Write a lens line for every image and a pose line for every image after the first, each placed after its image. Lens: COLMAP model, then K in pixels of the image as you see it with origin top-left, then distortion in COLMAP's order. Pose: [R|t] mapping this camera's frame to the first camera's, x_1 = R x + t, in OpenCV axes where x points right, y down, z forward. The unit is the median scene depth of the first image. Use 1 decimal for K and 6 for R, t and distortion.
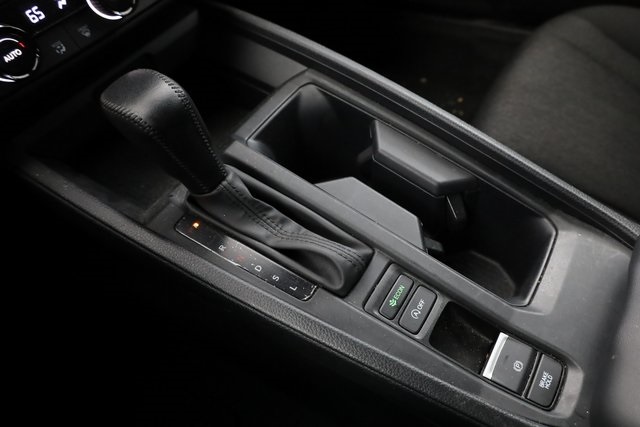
lens RADIAL K [[444.3, 0, 320.0], [0, 444.3, 213.5], [0, 0, 1]] dist [-0.002298, -0.000561]
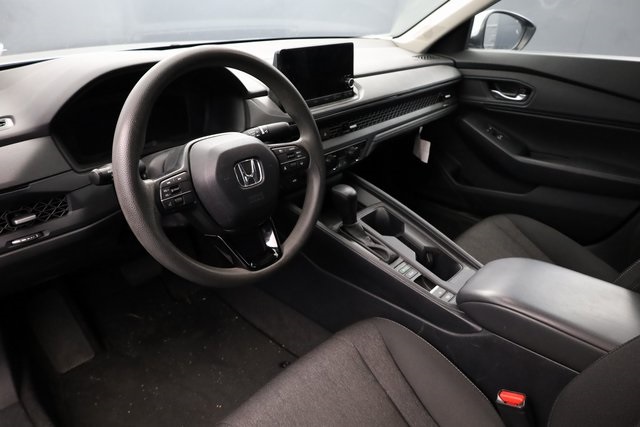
lens RADIAL K [[444.3, 0, 320.0], [0, 444.3, 213.5], [0, 0, 1]] dist [-0.002298, -0.000561]
pose [[0.973226, 0.223300, -0.054486, -0.277969], [-0.227353, 0.900352, -0.371049, 0.979408], [-0.033799, 0.373502, 0.927013, -1.721173]]
